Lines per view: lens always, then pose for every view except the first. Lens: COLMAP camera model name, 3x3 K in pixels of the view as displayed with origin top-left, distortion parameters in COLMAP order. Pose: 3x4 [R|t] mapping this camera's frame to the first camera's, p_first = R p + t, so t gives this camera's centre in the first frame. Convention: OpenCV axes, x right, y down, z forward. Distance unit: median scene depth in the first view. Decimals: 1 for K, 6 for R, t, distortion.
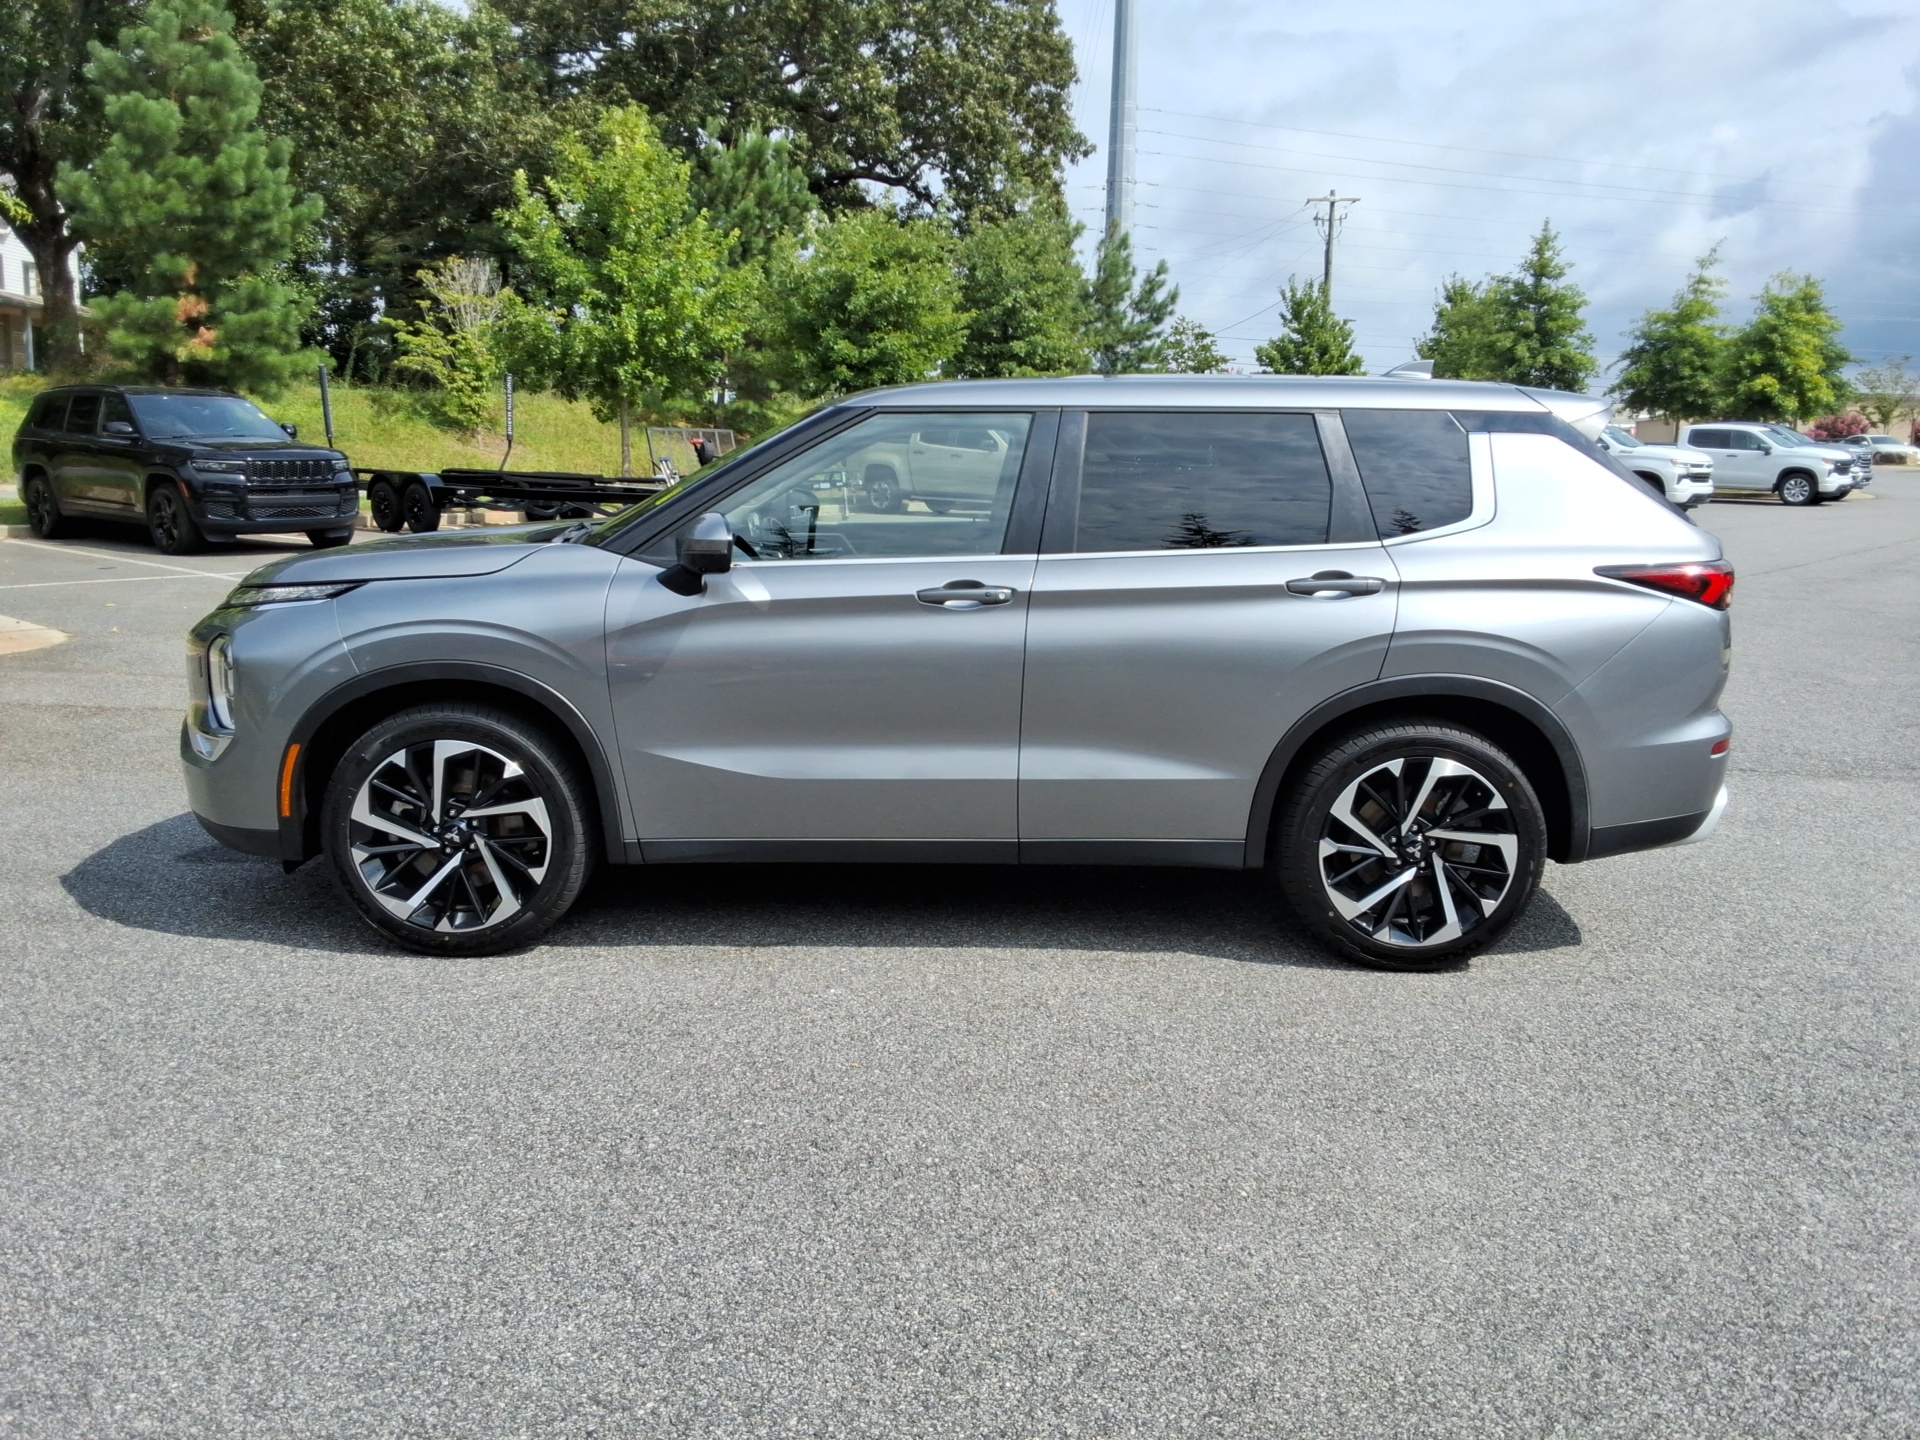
lens RADIAL K [[1549.5, 0, 966.2], [0, 1549.5, 713.4], [0, 0, 1]] dist [0.139317, -0.177951]
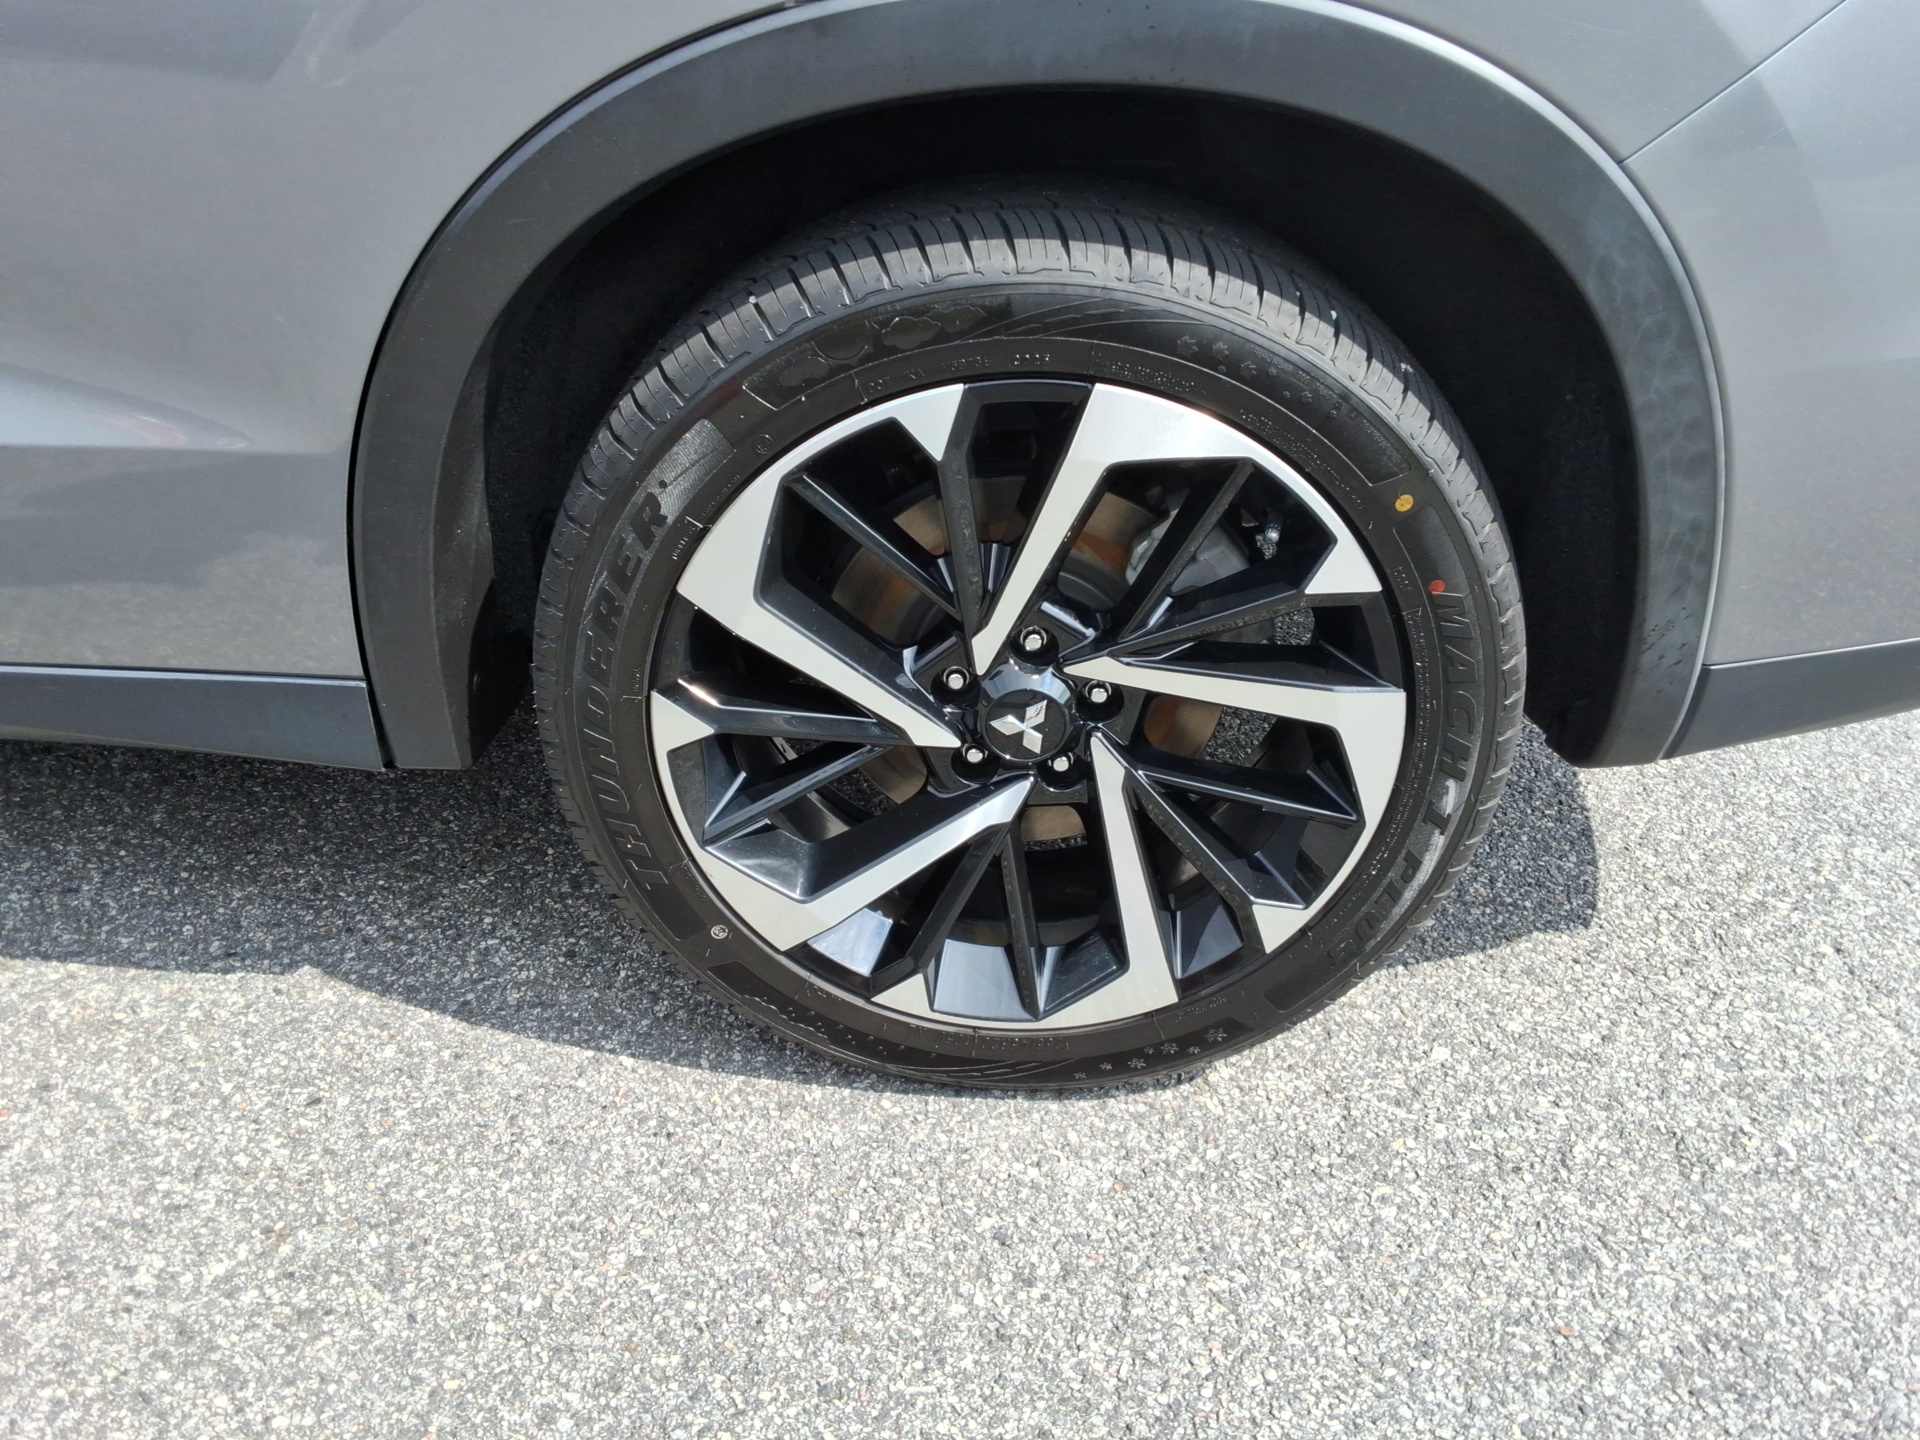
lens RADIAL K [[1551.8, 0, 975.4], [0, 1551.8, 709.1], [0, 0, 1]] dist [0.139277, -0.243790]
pose [[0.999748, 0.020516, 0.009152, 0.274806], [-0.022387, 0.943590, 0.330359, -0.002155], [-0.001858, -0.330480, 0.943811, 0.750672]]
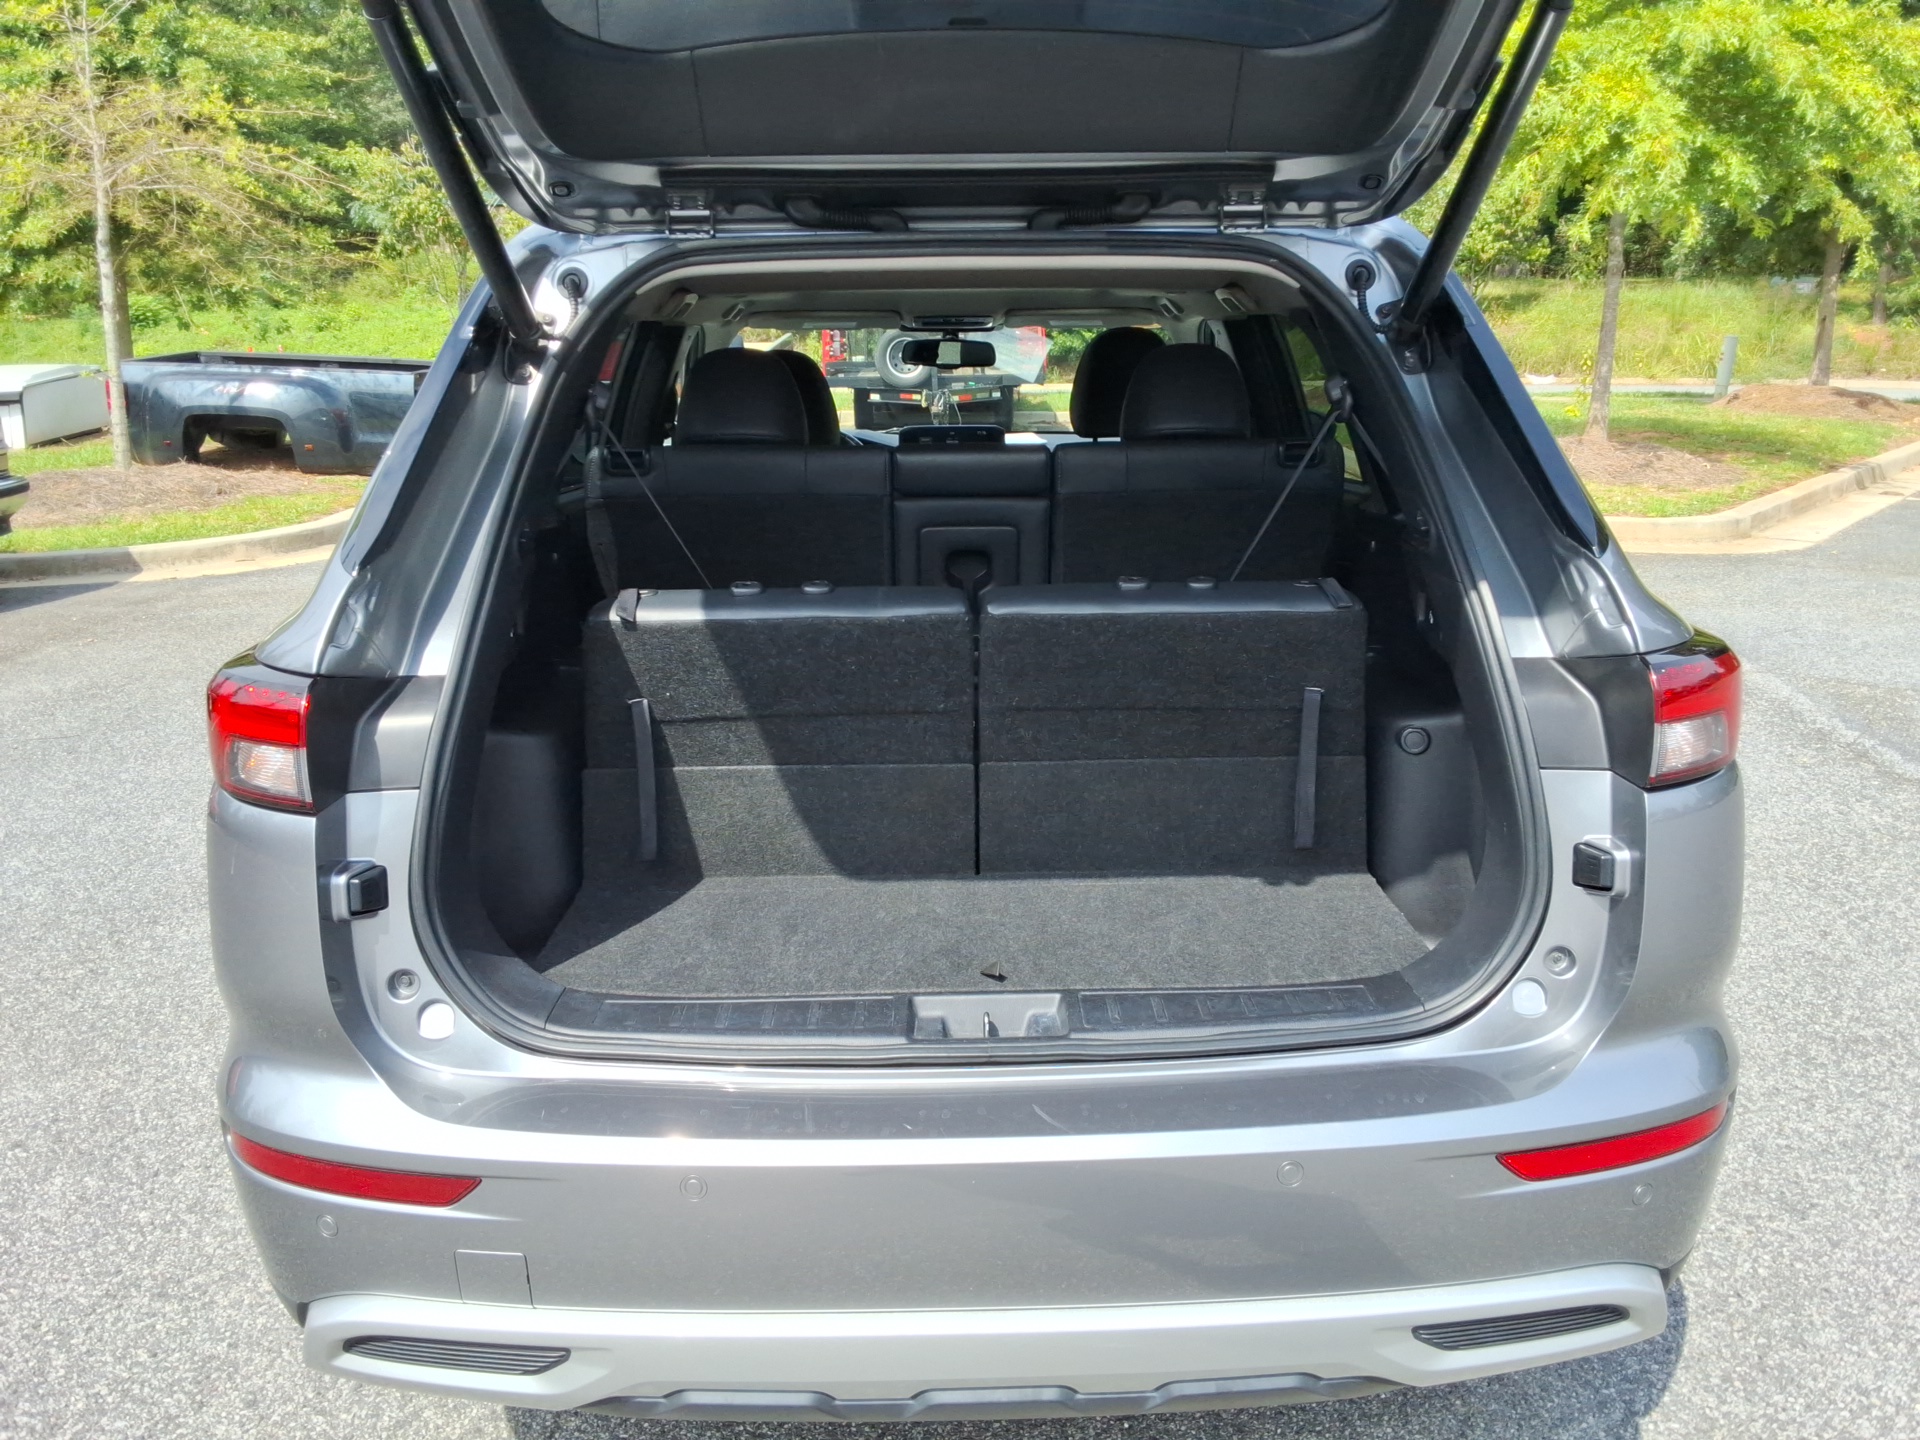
lens RADIAL K [[1543.8, 0, 964.0], [0, 1543.8, 712.9], [0, 0, 1]] dist [0.103566, -0.151437]
pose [[0.024877, 0.228320, -0.973268, 0.831164], [-0.166937, 0.960848, 0.221139, -0.191971], [0.985654, 0.156973, 0.062018, 1.135040]]
